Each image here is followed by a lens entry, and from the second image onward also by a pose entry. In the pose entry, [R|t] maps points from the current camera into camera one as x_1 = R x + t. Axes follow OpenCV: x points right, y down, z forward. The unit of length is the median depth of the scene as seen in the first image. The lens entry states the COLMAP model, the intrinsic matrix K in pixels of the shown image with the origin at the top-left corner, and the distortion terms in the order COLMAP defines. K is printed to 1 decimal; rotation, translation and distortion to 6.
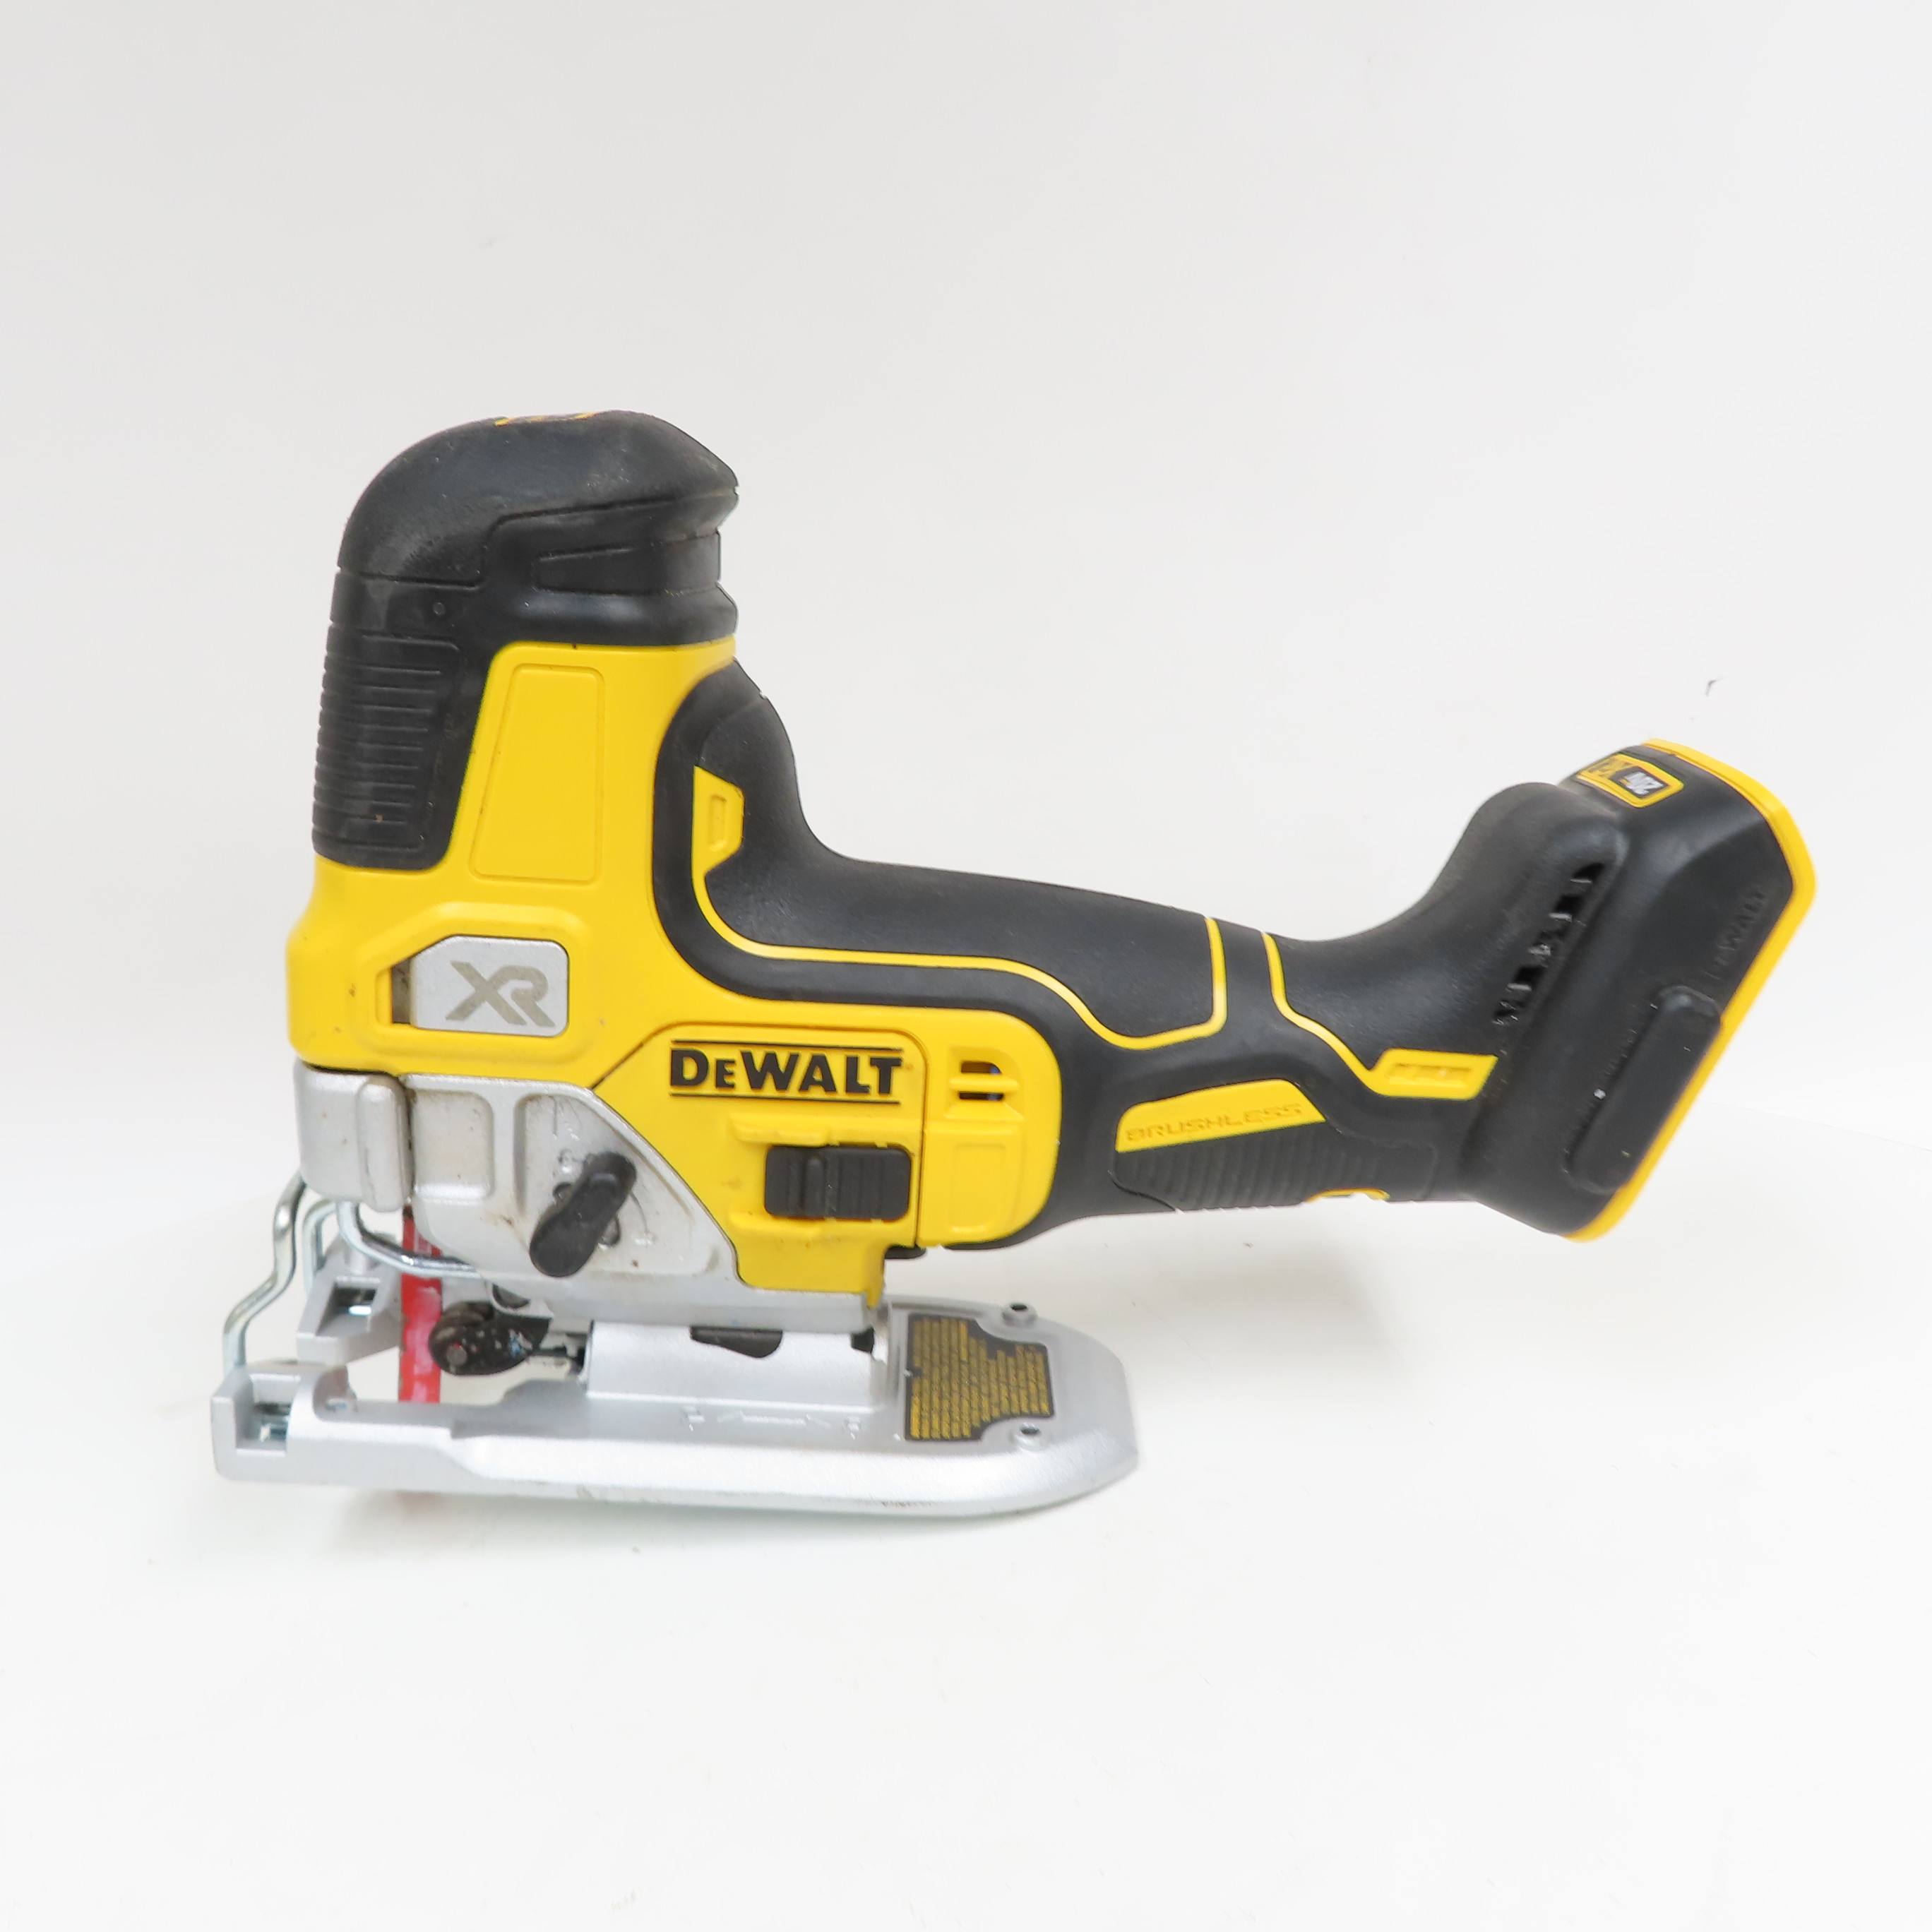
lens RADIAL K [[1869.6, 0, 966.0], [0, 1869.6, 966.0], [0, 0, 1]] dist [0.003217, 0.007480]
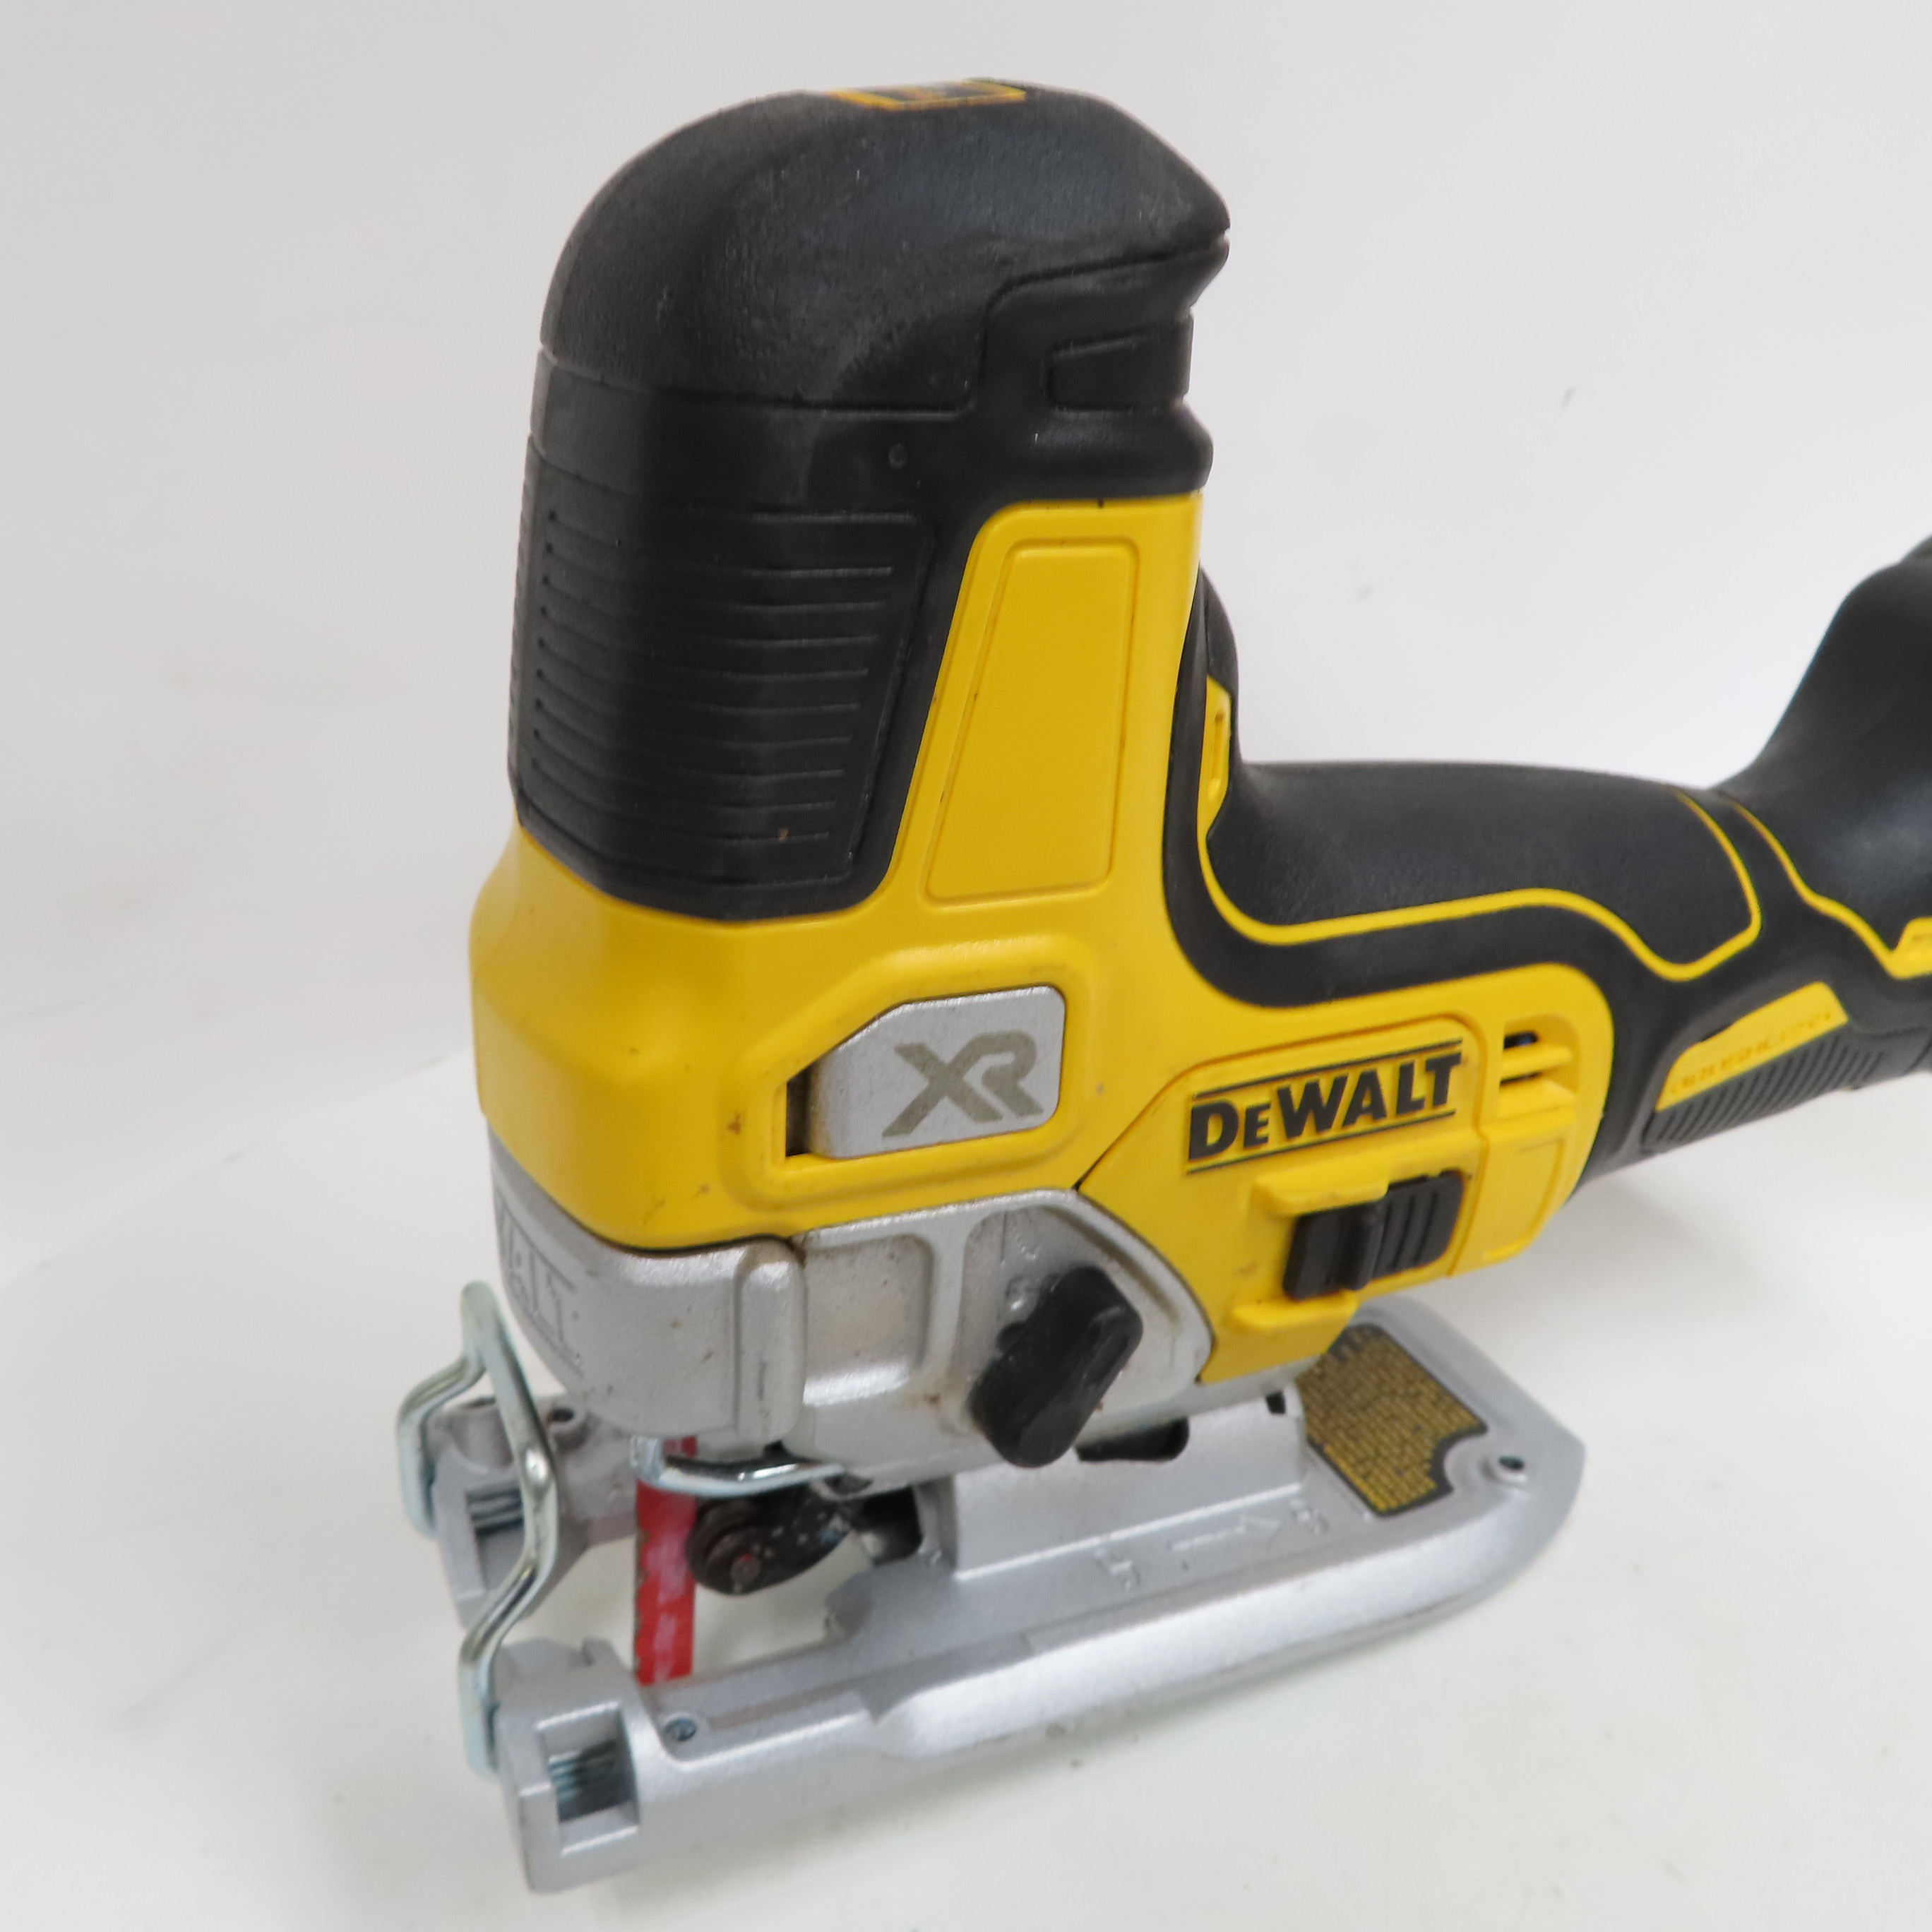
lens RADIAL K [[1869.6, 0, 966.0], [0, 1869.6, 966.0], [0, 0, 1]] dist [0.003217, 0.007480]
pose [[0.918160, -0.169479, 0.358132, -0.456561], [0.110454, 0.977550, 0.179430, -0.130924], [-0.380502, -0.125188, 0.916268, 0.431726]]
